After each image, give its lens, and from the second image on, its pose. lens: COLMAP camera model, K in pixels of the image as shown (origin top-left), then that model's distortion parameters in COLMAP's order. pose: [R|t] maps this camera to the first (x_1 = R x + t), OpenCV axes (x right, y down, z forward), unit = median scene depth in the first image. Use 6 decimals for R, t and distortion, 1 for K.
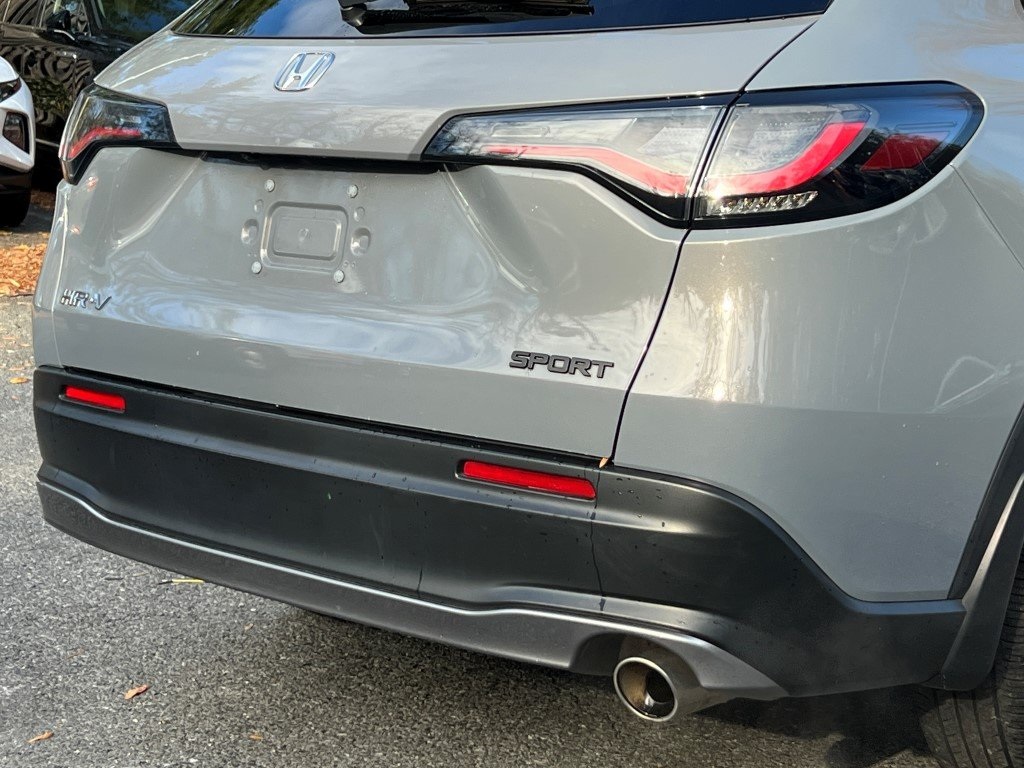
lens RADIAL K [[2009.2, 0, 512.0], [0, 2009.2, 384.0], [0, 0, 1]] dist [0.123348, -0.233398]
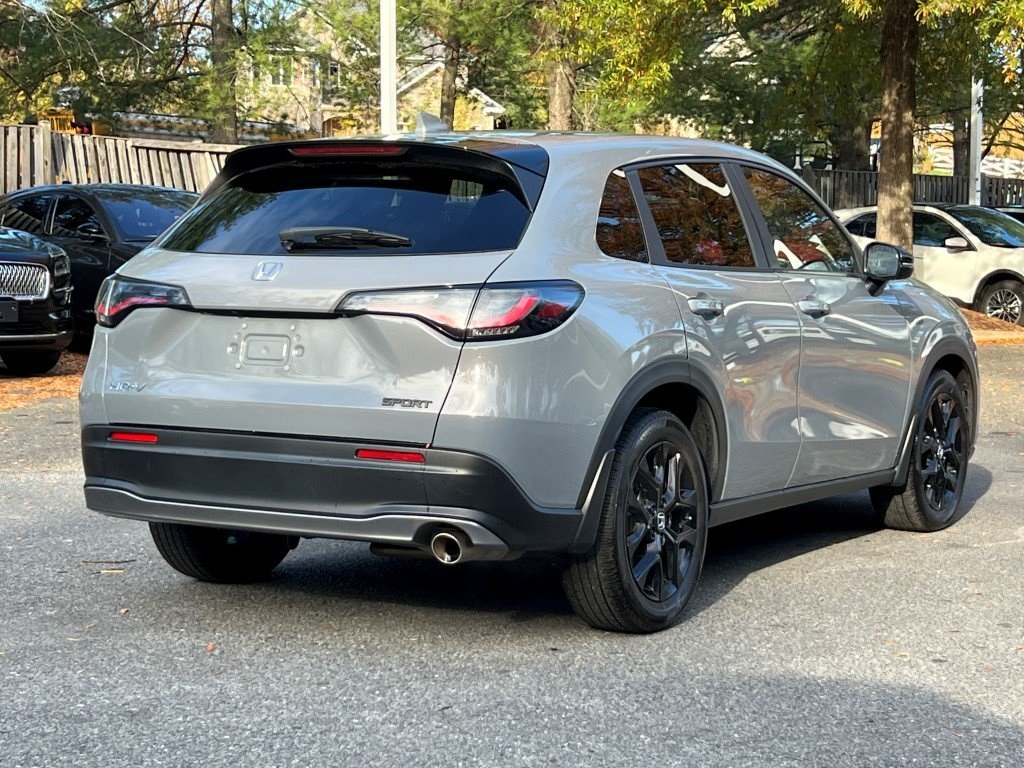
lens RADIAL K [[2009.2, 0, 512.0], [0, 2009.2, 384.0], [0, 0, 1]] dist [0.123348, -0.233398]
pose [[0.975905, -0.002668, 0.218178, -0.340163], [0.021987, 0.996038, -0.086166, 0.160048], [-0.217083, 0.088886, 0.972098, -1.167057]]
